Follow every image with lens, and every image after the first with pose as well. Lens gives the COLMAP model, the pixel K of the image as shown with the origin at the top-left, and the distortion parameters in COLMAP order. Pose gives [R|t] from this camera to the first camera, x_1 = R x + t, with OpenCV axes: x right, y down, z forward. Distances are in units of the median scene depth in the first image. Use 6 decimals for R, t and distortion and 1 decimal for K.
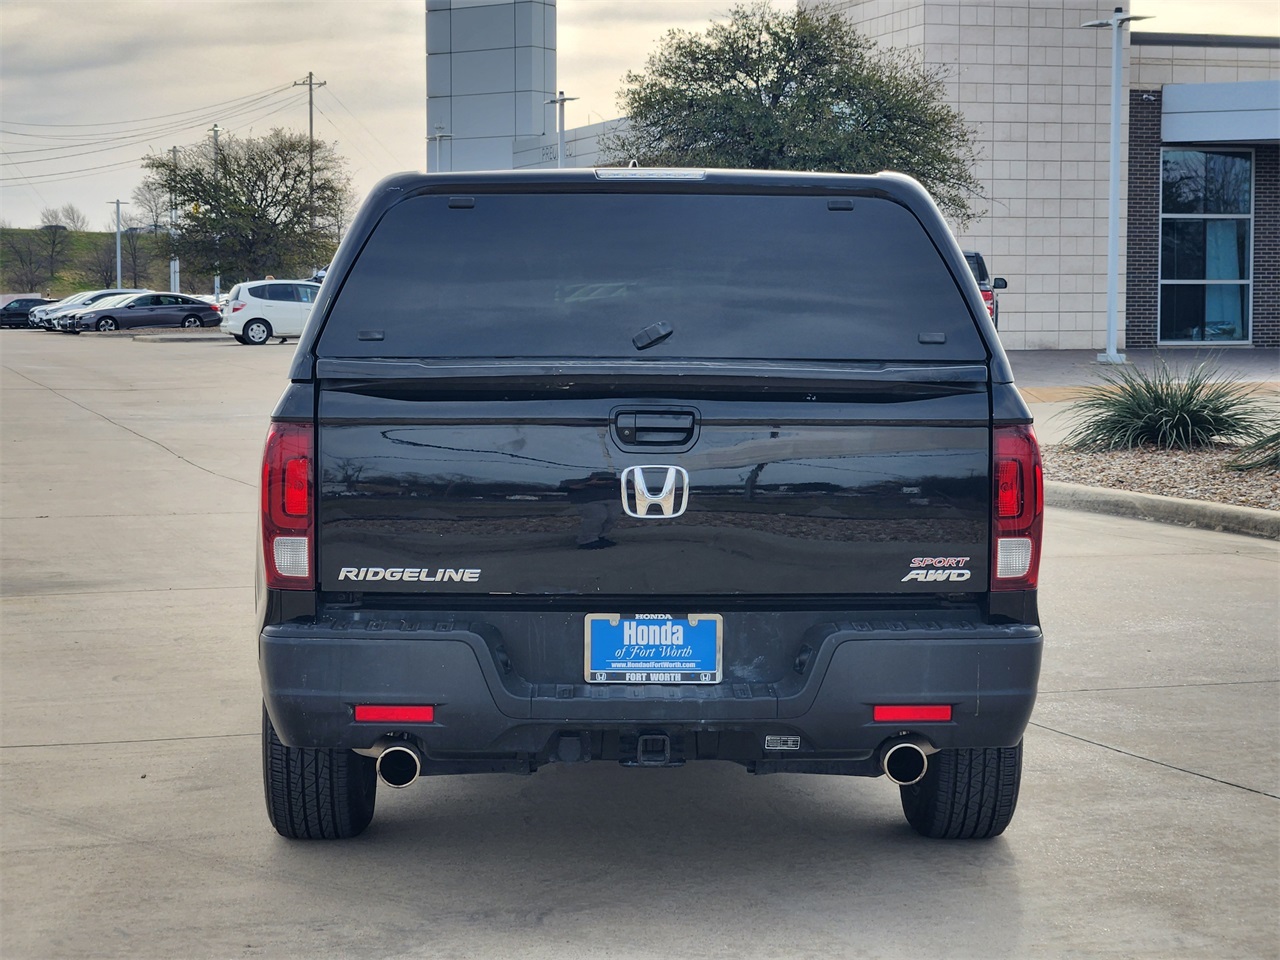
lens RADIAL K [[2489.8, 0, 612.3], [0, 2489.8, 402.6], [0, 0, 1]] dist [-0.873927, 12.351854]
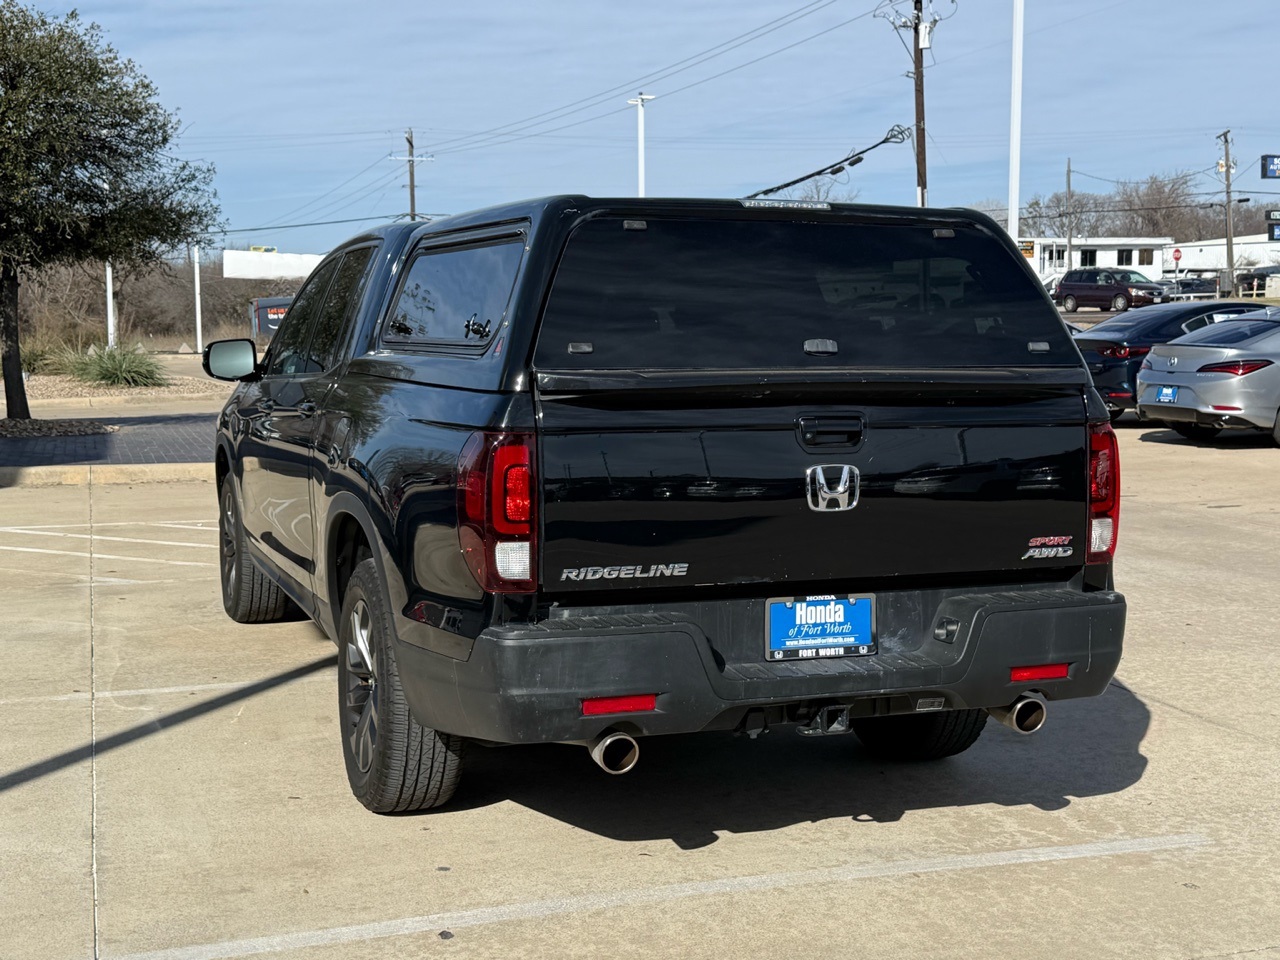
lens RADIAL K [[1631.6, 0, 649.2], [0, 1631.6, 466.2], [0, 0, 1]] dist [0.168778, -0.322867]
pose [[0.941738, -0.026146, 0.335331, -0.305815], [0.012094, 0.998962, 0.043924, -0.007269], [-0.336131, -0.037309, 0.941076, 0.326769]]
